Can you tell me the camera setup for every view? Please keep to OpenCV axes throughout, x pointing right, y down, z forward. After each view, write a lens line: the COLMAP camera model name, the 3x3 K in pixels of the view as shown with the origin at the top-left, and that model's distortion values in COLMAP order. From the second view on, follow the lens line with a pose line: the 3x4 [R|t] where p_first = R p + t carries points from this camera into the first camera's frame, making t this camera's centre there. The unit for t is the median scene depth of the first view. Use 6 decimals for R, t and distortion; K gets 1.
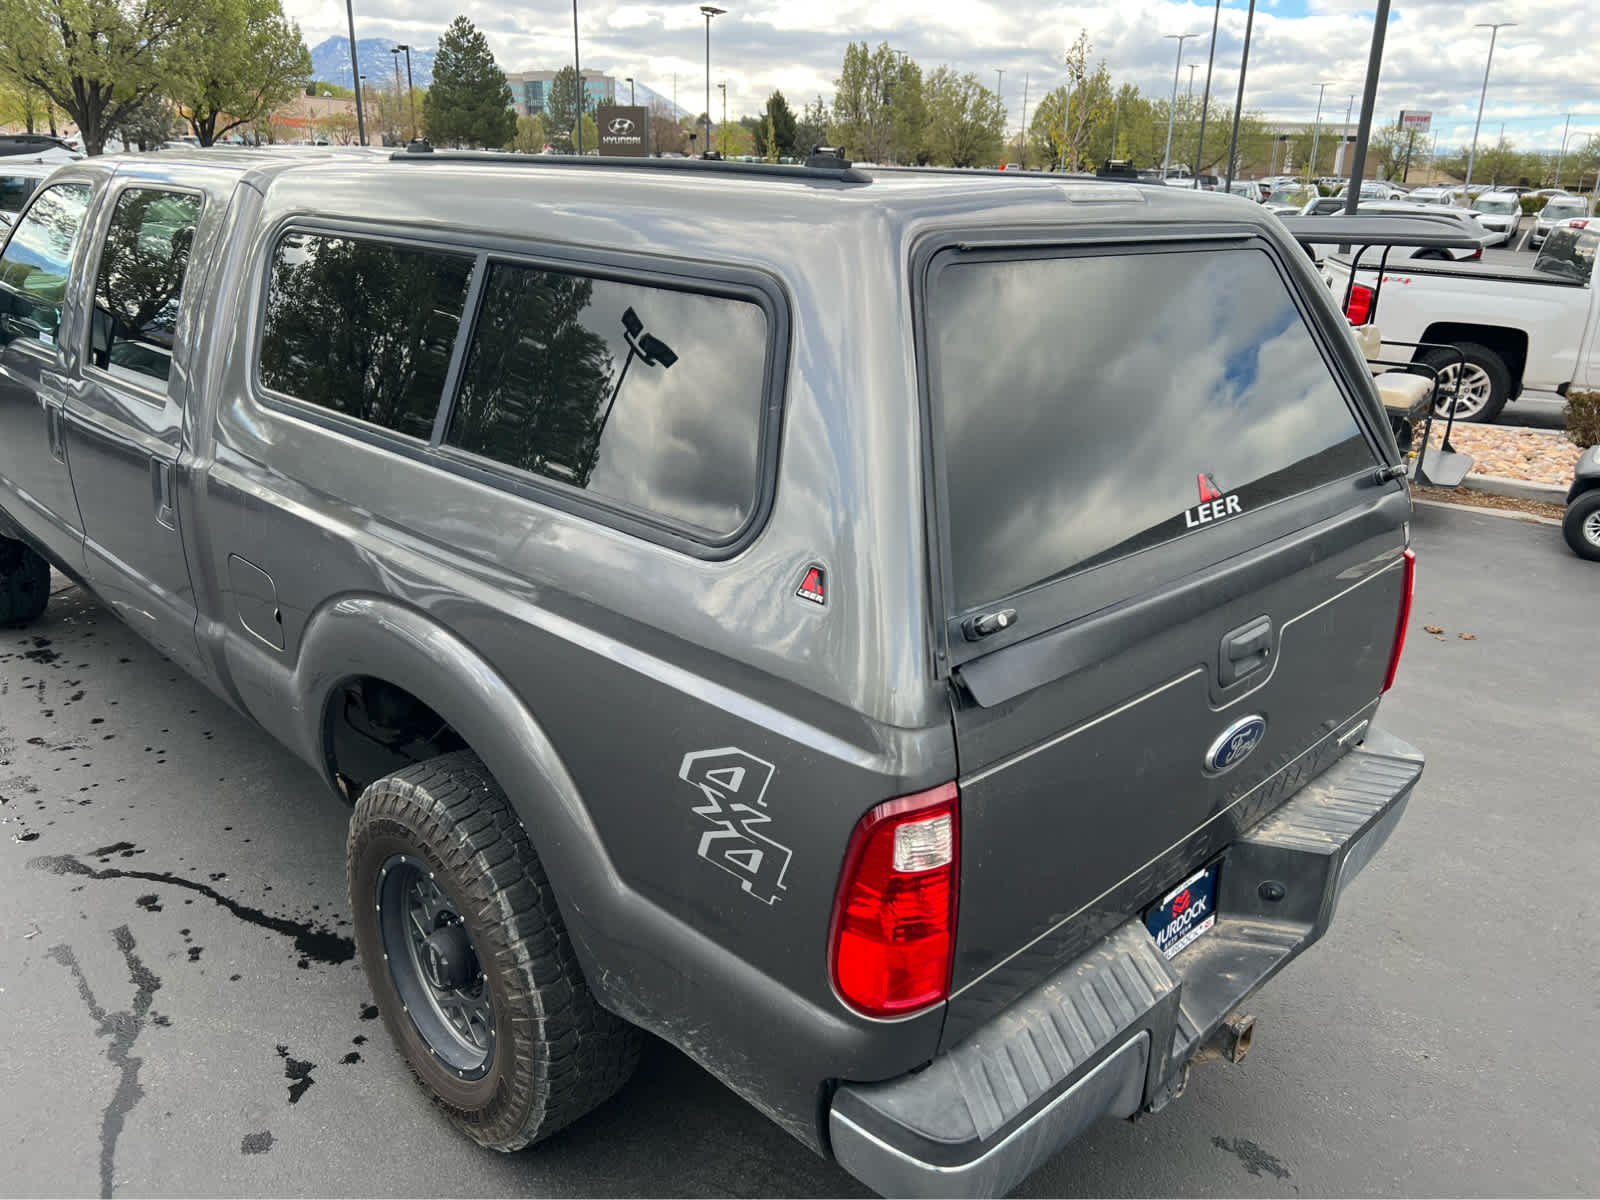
lens RADIAL K [[1214.6, 0, 801.1], [0, 1214.6, 597.9], [0, 0, 1]] dist [0.022717, -0.018940]
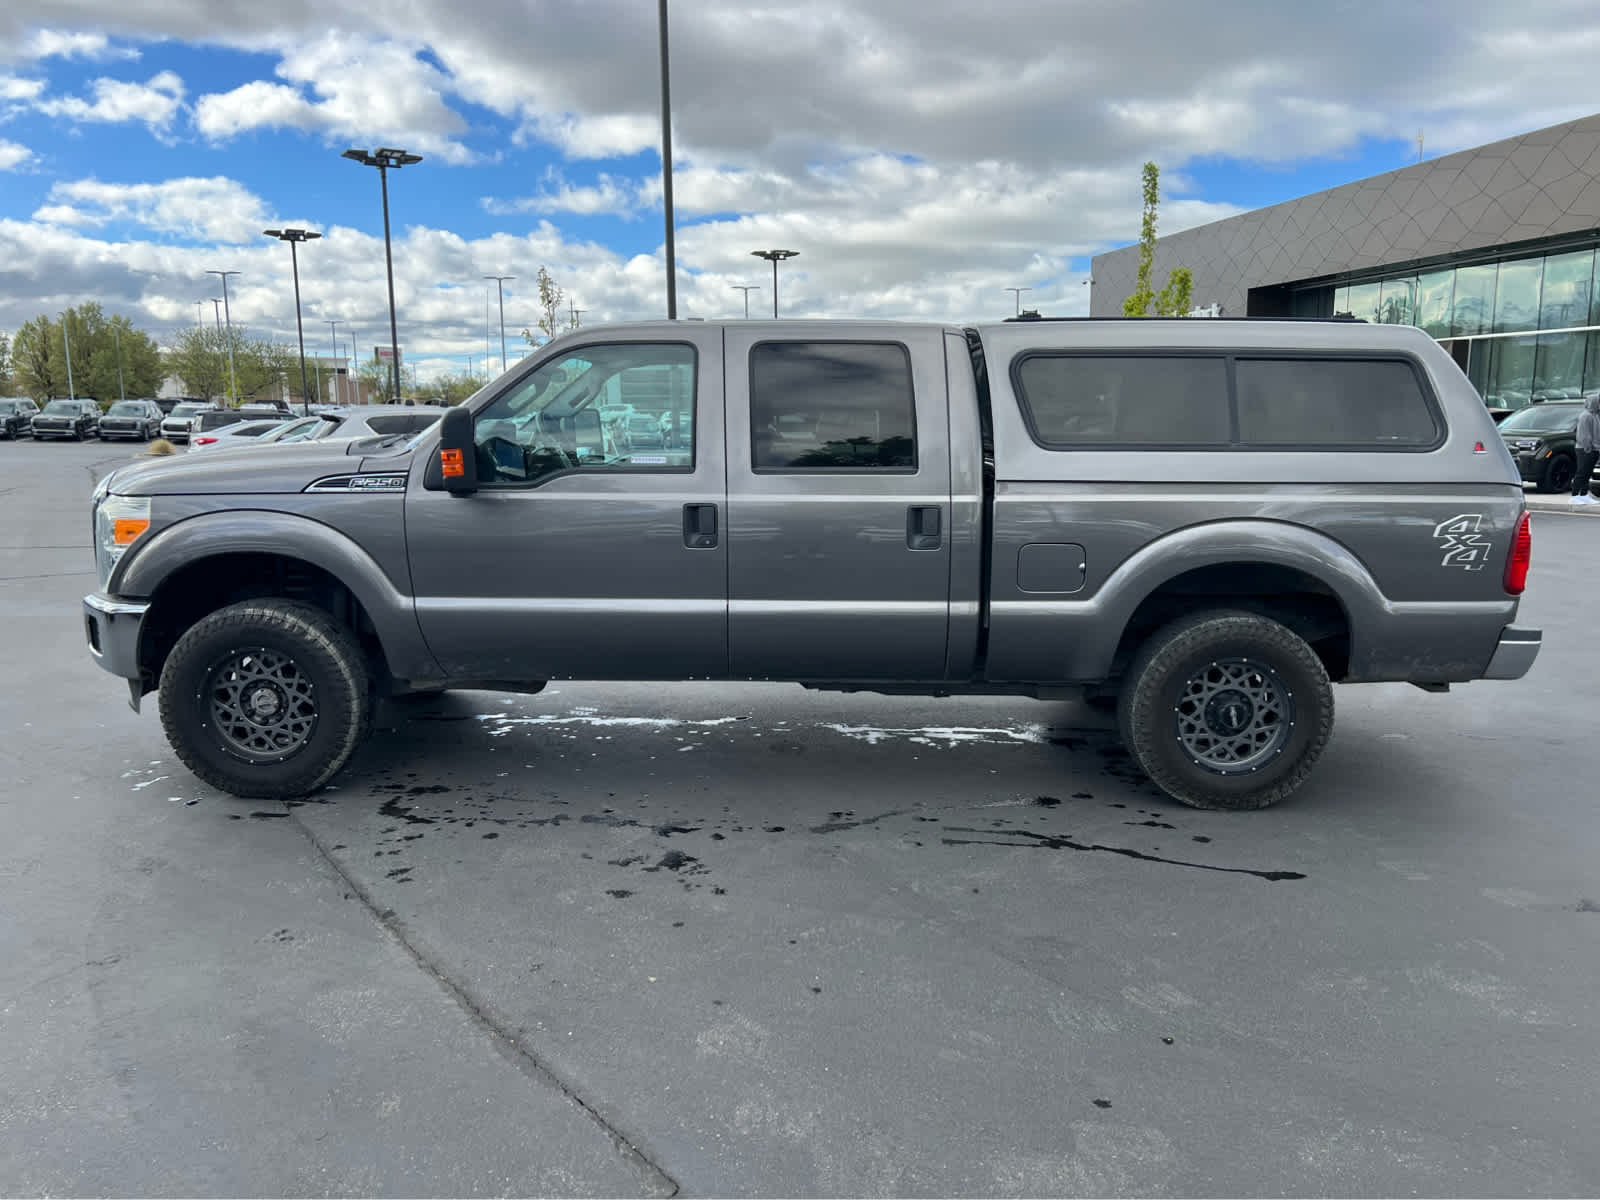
lens RADIAL K [[1214.6, 0, 797.8], [0, 1214.6, 610.5], [0, 0, 1]] dist [0.022717, -0.018940]
pose [[0.704988, -0.136975, 0.695867, -1.631645], [0.251125, 0.965816, -0.064305, 0.069490], [-0.663271, 0.220084, 0.715286, 0.030996]]
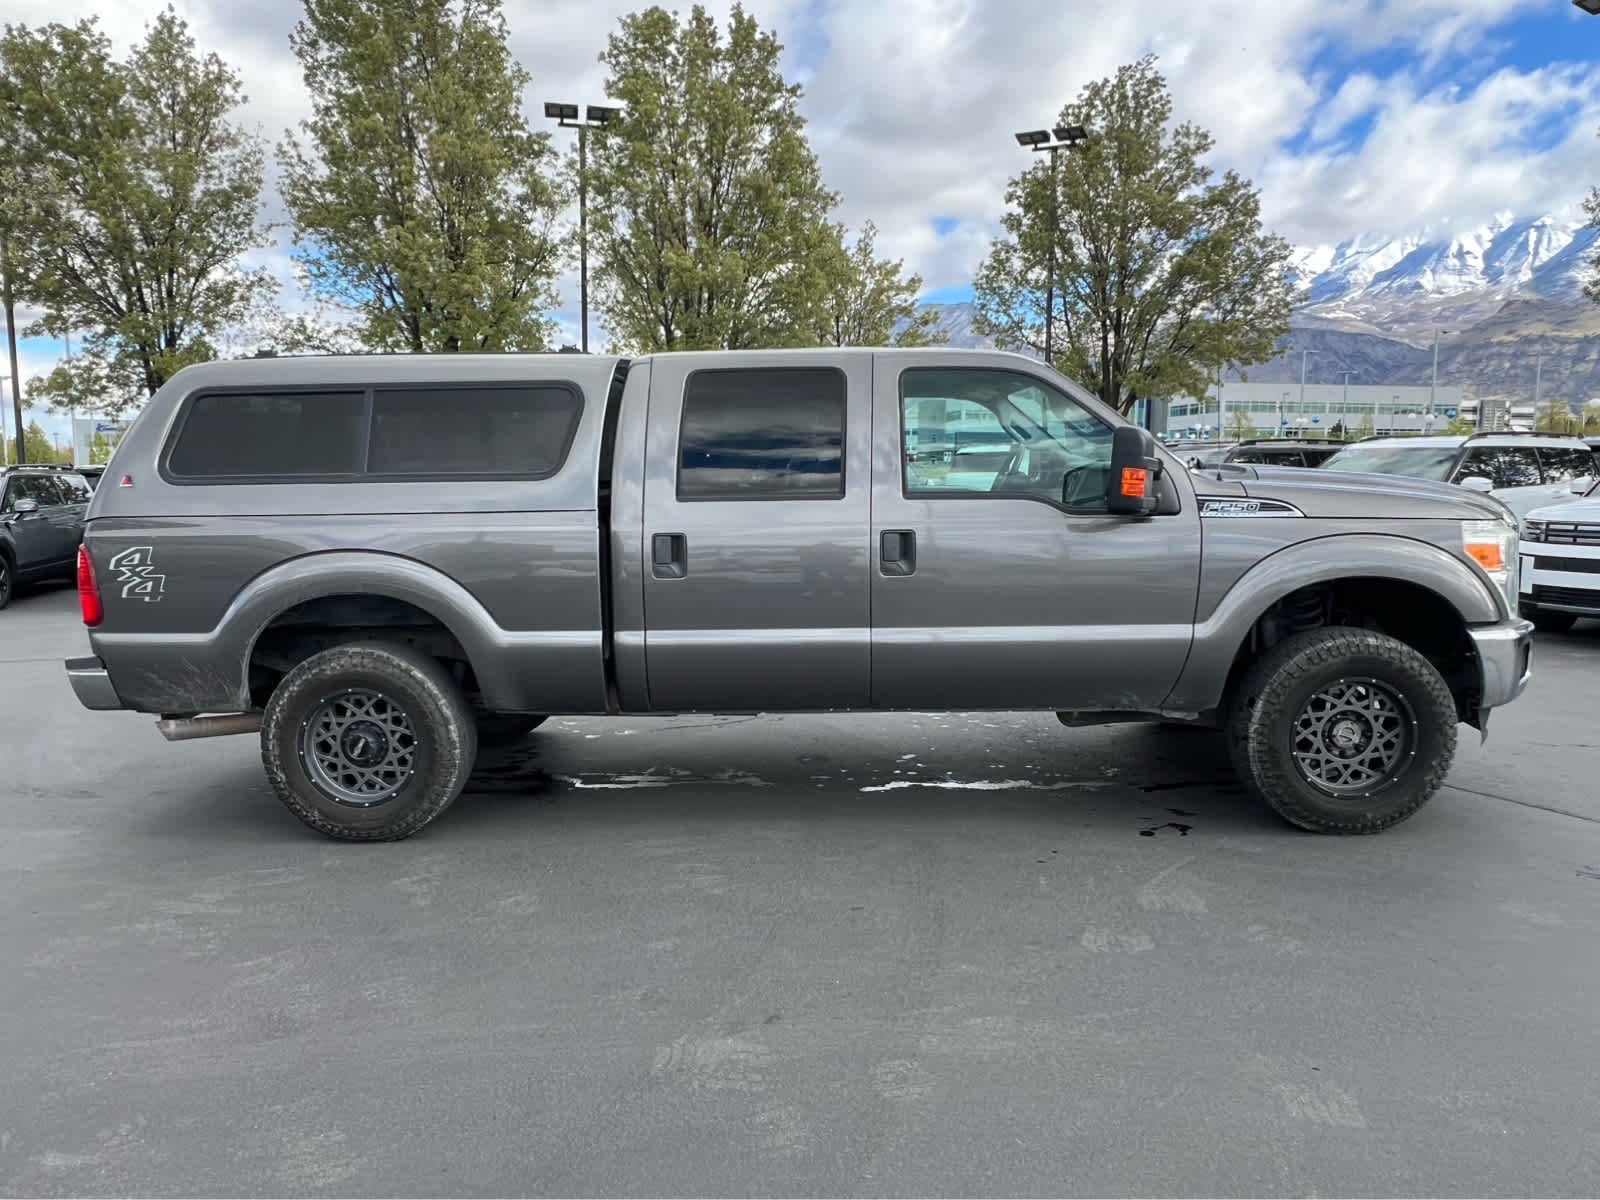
lens RADIAL K [[1214.6, 0, 813.8], [0, 1214.6, 592.1], [0, 0, 1]] dist [0.022717, -0.018940]
pose [[-0.712962, 0.046380, -0.699667, 0.831478], [-0.242890, 0.919701, 0.308471, -0.663495], [0.657791, 0.389870, -0.644447, 2.427341]]
